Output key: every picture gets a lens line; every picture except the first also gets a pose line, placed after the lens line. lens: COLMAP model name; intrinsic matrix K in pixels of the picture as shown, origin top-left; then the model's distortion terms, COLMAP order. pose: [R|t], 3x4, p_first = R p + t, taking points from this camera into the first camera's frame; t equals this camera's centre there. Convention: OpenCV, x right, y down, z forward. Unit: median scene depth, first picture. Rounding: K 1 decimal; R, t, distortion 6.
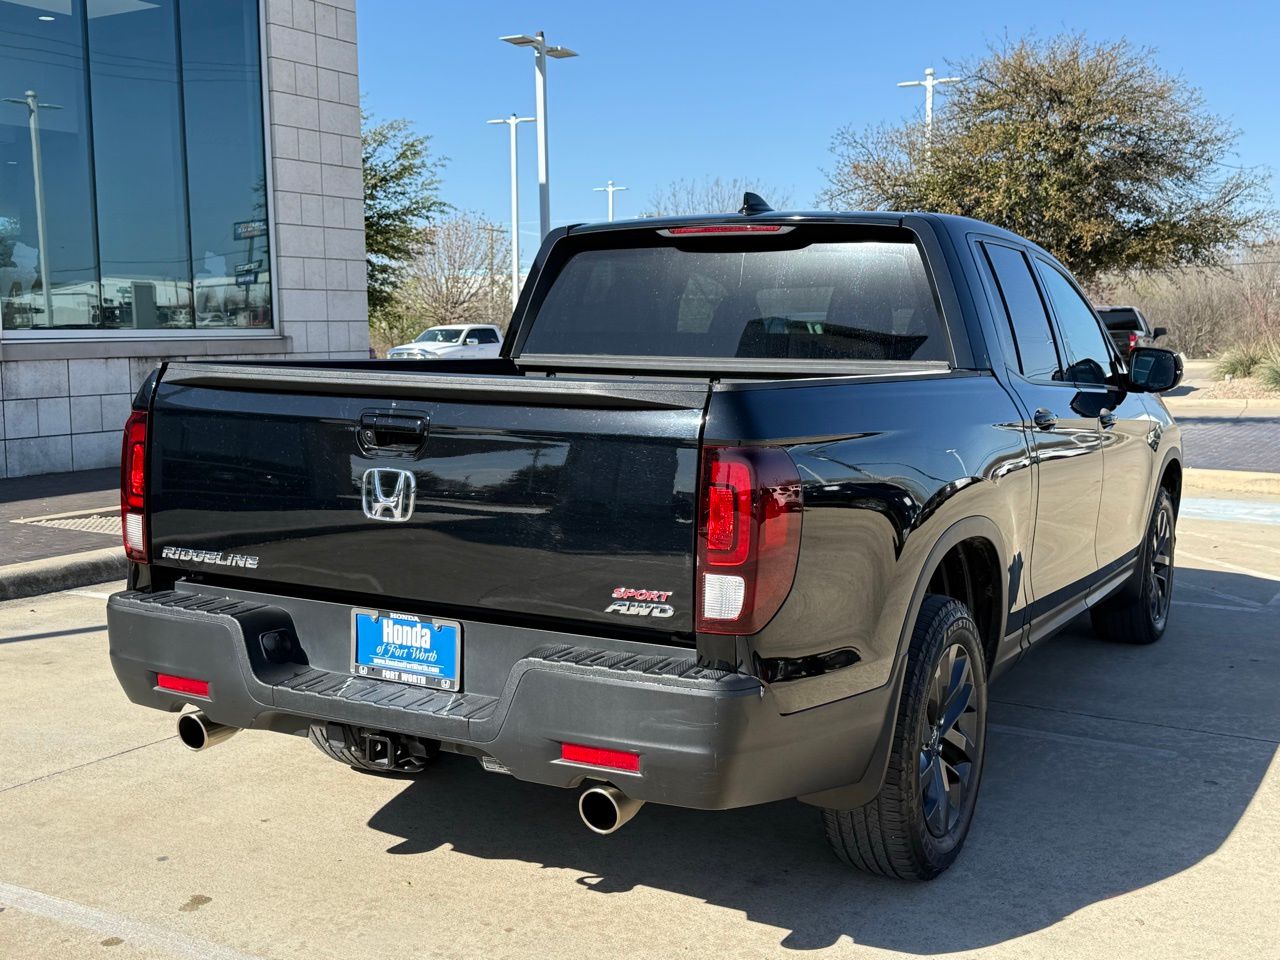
lens RADIAL K [[1430.0, 0, 640.0], [0, 1430.0, 480.0], [0, 0, 1]] dist [0.135907, -0.234232]
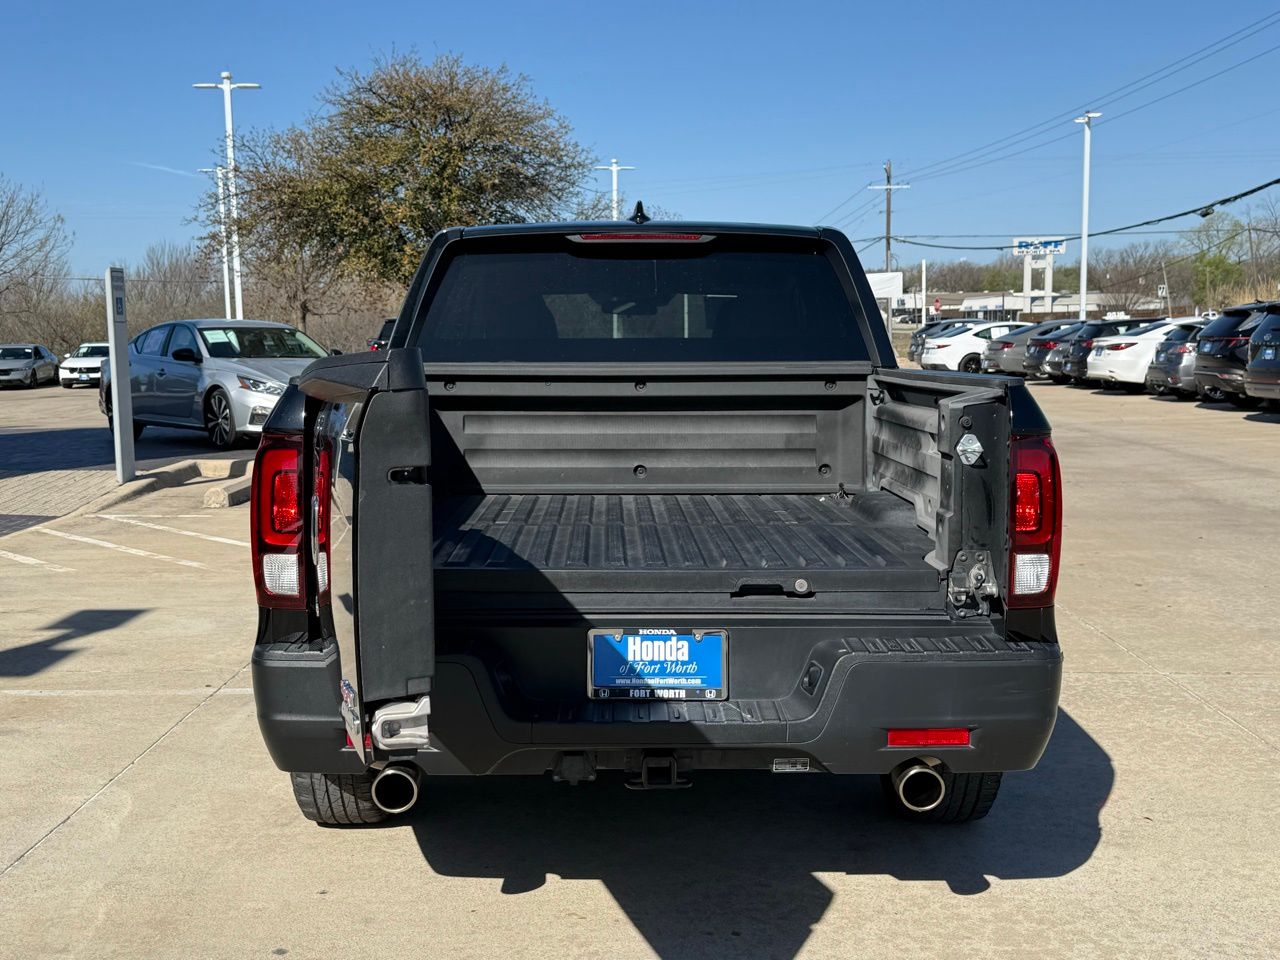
lens RADIAL K [[1430.0, 0, 640.0], [0, 1430.0, 480.0], [0, 0, 1]] dist [0.135907, -0.234232]
pose [[0.868077, -0.058968, 0.492915, -0.638743], [0.061602, 0.998041, 0.010910, -0.017876], [-0.492593, 0.020894, 0.870009, 0.160247]]
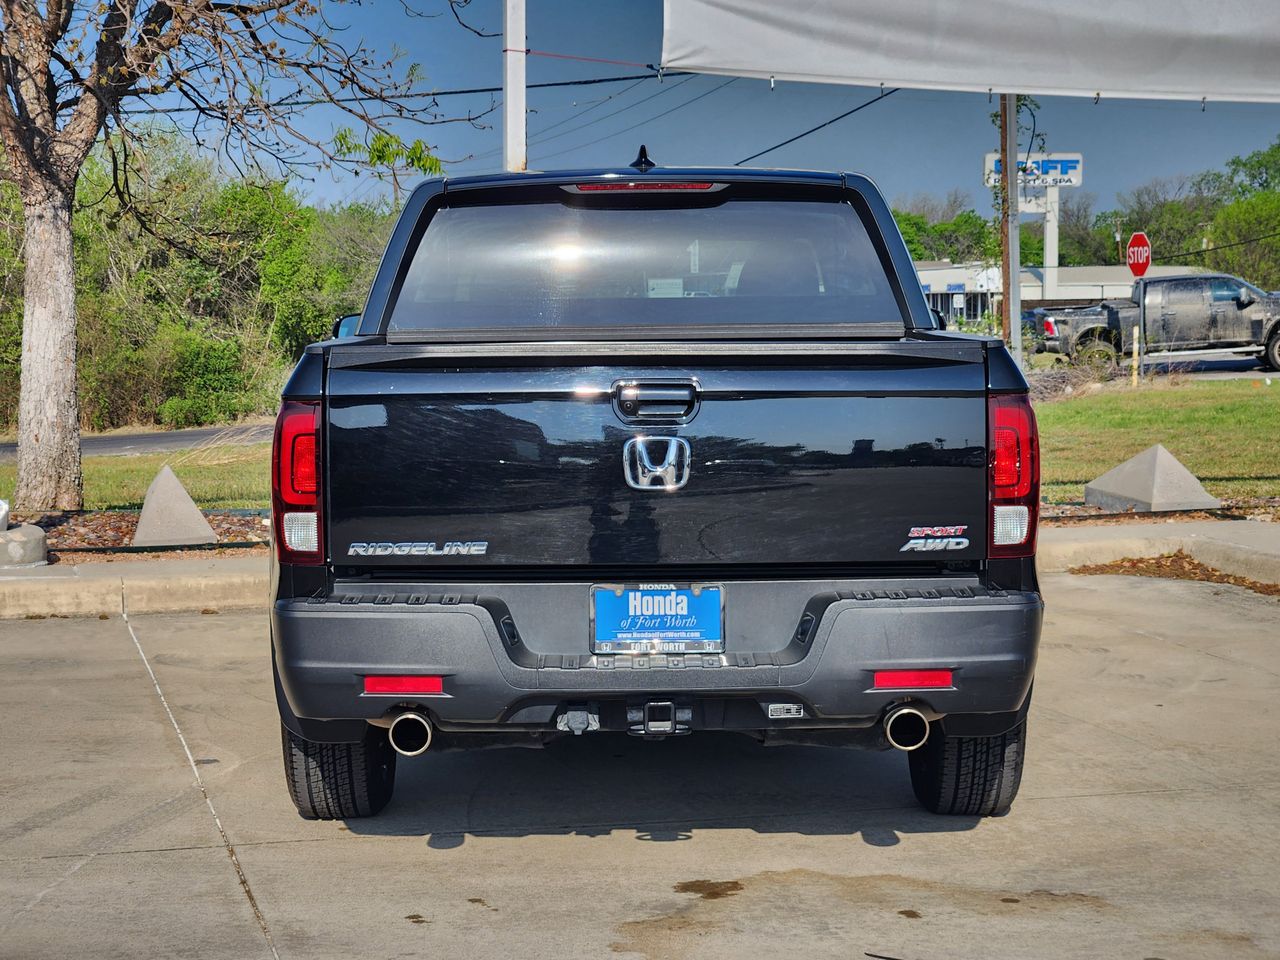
lens RADIAL K [[2443.3, 0, 640.0], [0, 2443.3, 480.0], [0, 0, 1]] dist [-0.715299, -0.058074]
pose [[0.873892, -0.061392, 0.482228, -0.979459], [0.073049, 0.997314, -0.005411, 0.029286], [-0.480601, 0.039955, 0.876029, -0.480905]]
